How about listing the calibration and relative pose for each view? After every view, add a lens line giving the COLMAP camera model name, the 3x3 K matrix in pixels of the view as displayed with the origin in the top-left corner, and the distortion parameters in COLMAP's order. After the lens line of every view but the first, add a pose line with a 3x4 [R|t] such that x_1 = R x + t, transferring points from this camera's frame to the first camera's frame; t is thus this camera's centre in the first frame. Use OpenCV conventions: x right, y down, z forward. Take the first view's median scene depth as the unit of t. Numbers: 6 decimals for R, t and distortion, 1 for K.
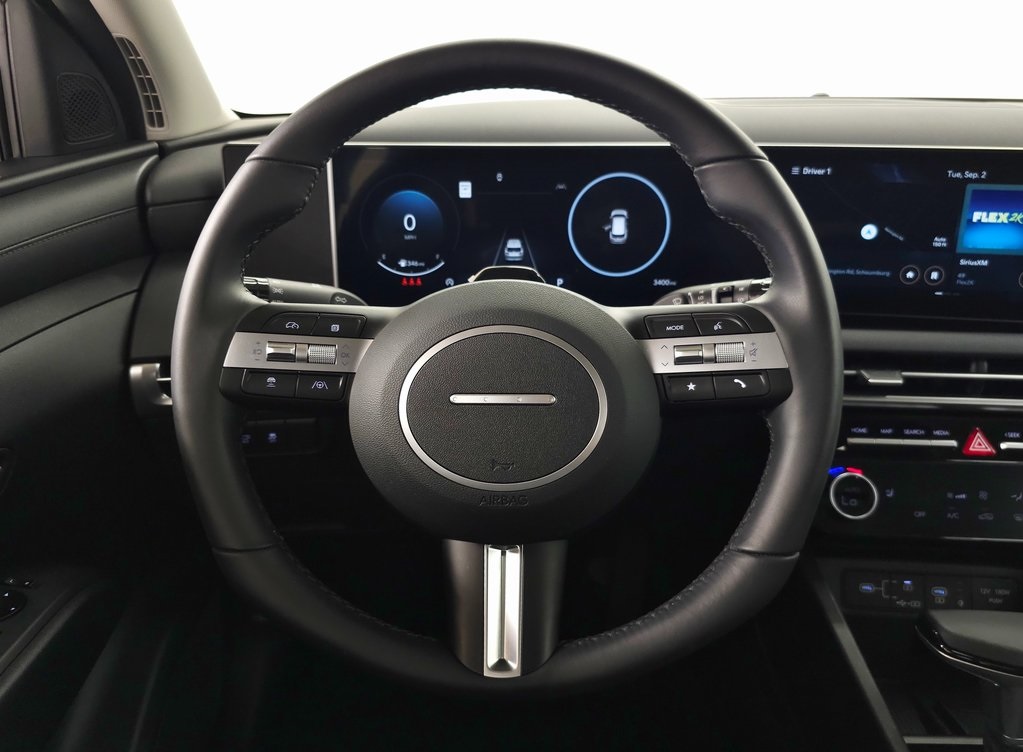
lens RADIAL K [[721.7, 0, 502.6], [0, 721.7, 366.9], [0, 0, 1]] dist [0.023190, -0.031789]
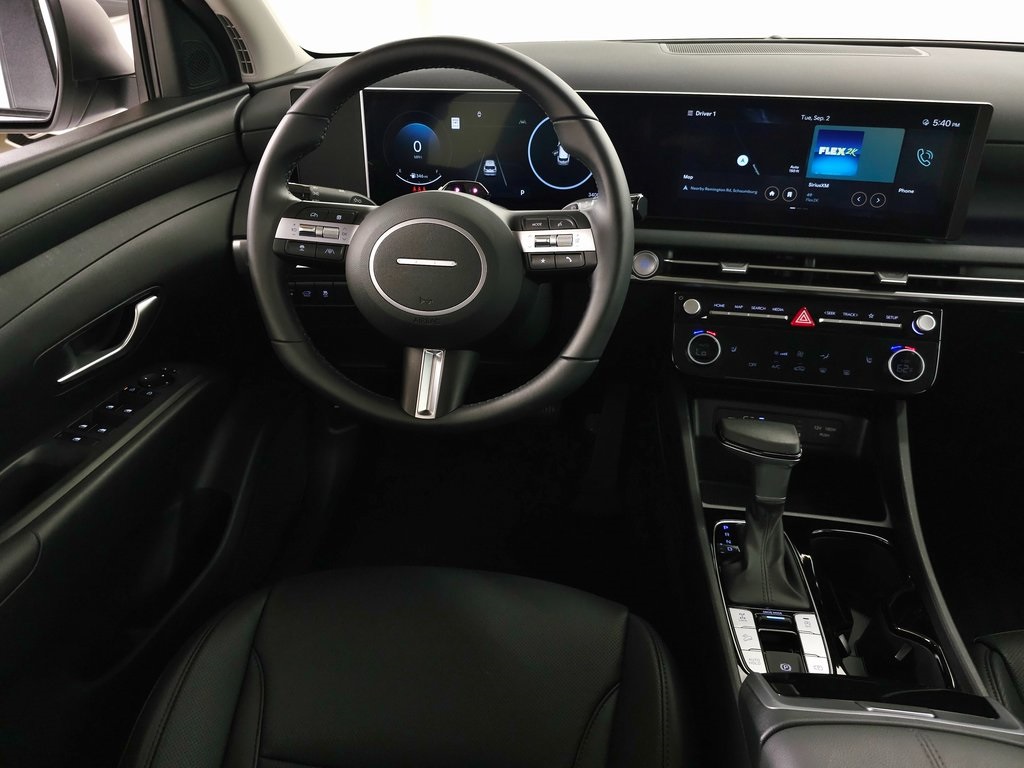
lens RADIAL K [[696.3, 0, 520.6], [0, 696.3, 377.3], [0, 0, 1]] dist [0.035177, -0.039902]
pose [[0.991544, 0.057593, -0.116292, 0.261684], [-0.039558, 0.987615, 0.151828, 0.032837], [0.123596, -0.145944, 0.981542, -0.396640]]
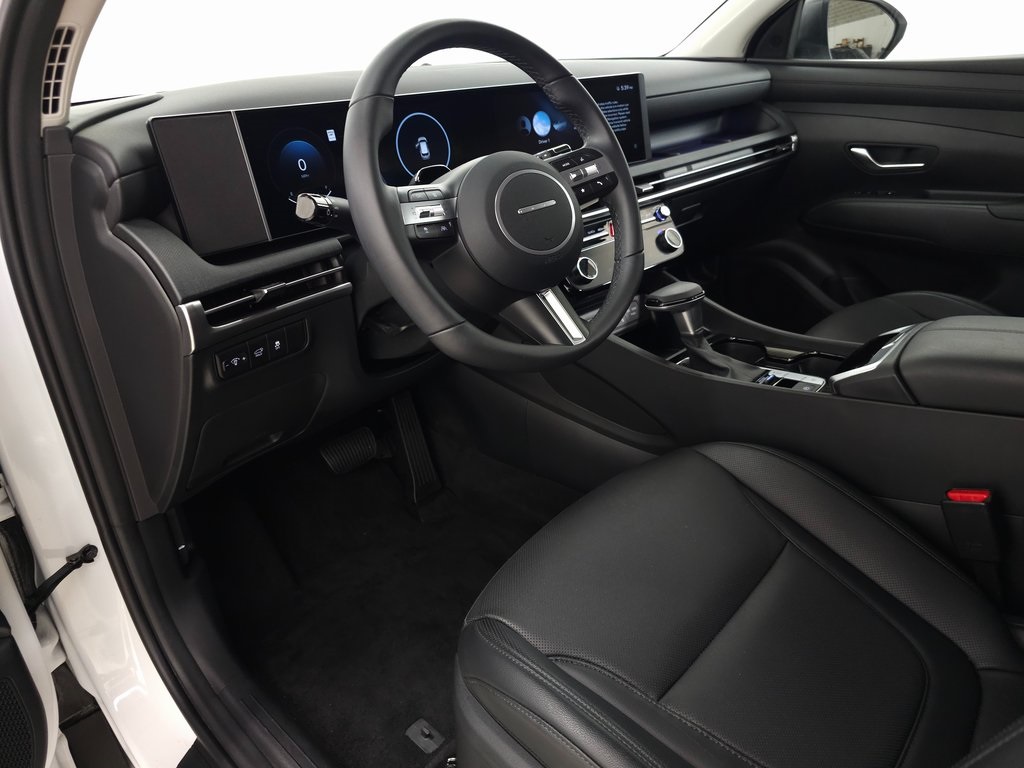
lens RADIAL K [[696.3, 0, 517.4], [0, 696.3, 378.9], [0, 0, 1]] dist [0.035177, -0.039902]
pose [[0.676677, -0.341545, 0.652269, -0.845570], [0.327616, 0.933038, 0.148688, 0.107872], [-0.659376, 0.113080, 0.743261, -0.179129]]
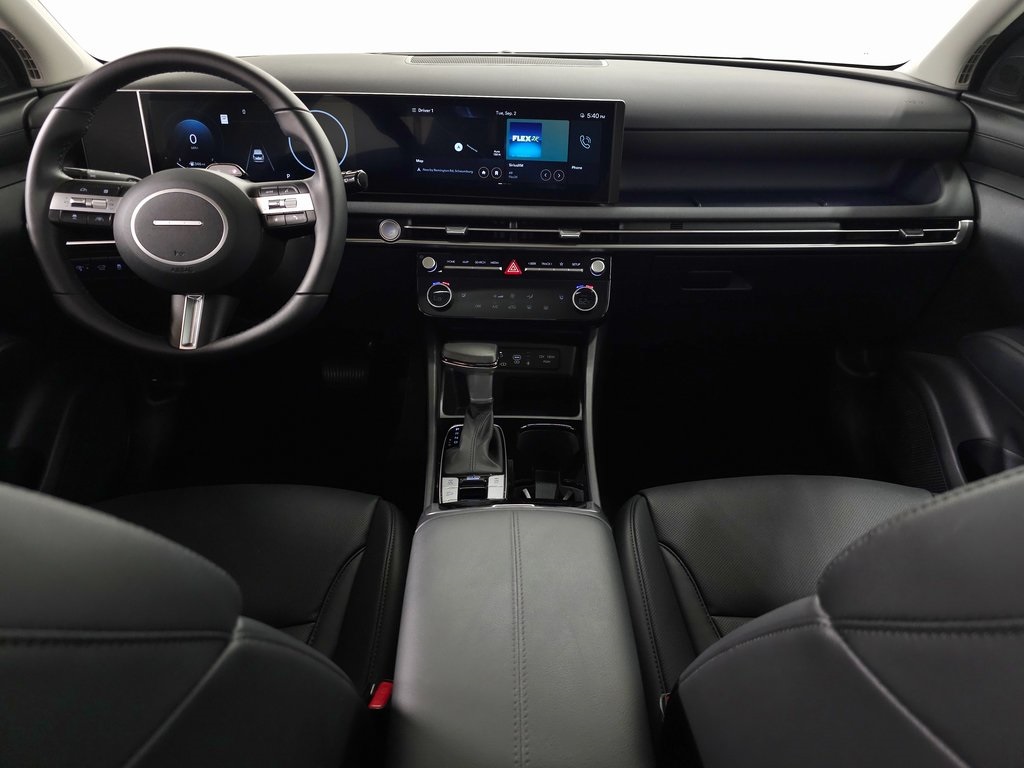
lens RADIAL K [[696.3, 0, 526.5], [0, 696.3, 381.1], [0, 0, 1]] dist [0.035177, -0.039902]
pose [[0.999126, -0.009064, 0.040814, 0.582286], [0.003430, 0.990698, 0.136035, 0.141301], [-0.041667, -0.135776, 0.989863, -0.735727]]
